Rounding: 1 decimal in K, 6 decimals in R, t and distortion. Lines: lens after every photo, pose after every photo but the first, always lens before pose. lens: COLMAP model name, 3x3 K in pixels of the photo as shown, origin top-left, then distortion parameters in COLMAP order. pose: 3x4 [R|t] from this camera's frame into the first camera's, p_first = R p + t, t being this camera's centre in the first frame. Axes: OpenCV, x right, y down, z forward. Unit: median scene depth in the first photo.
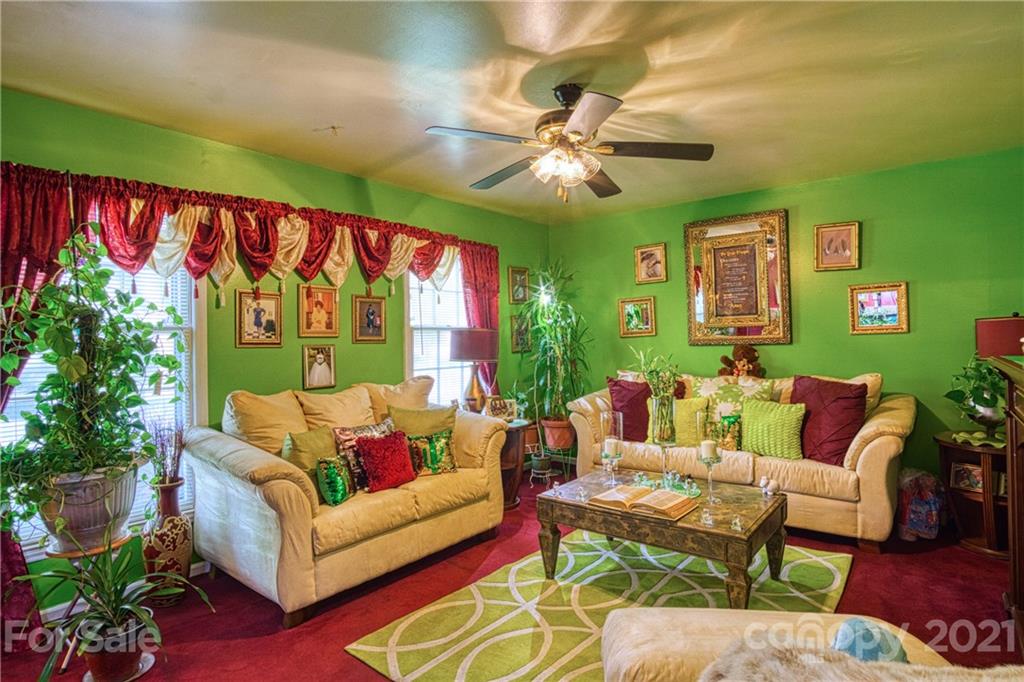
lens RADIAL K [[546.7, 0, 511.8], [0, 546.7, 340.7], [0, 0, 1]] dist [-0.035121, 0.008928]
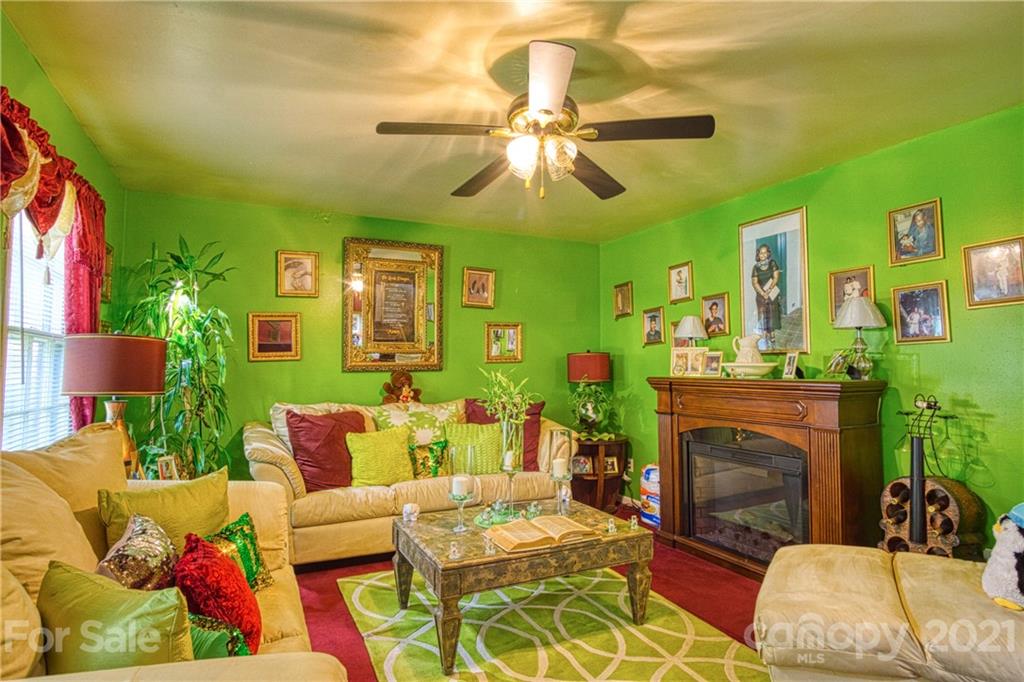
lens RADIAL K [[546.7, 0, 512.1], [0, 546.7, 339.2], [0, 0, 1]] dist [-0.035121, 0.008928]
pose [[0.424462, 0.062668, 0.903275, -0.426955], [-0.002371, 0.997675, -0.068103, 0.017936], [-0.905443, 0.026765, 0.423624, 0.423550]]
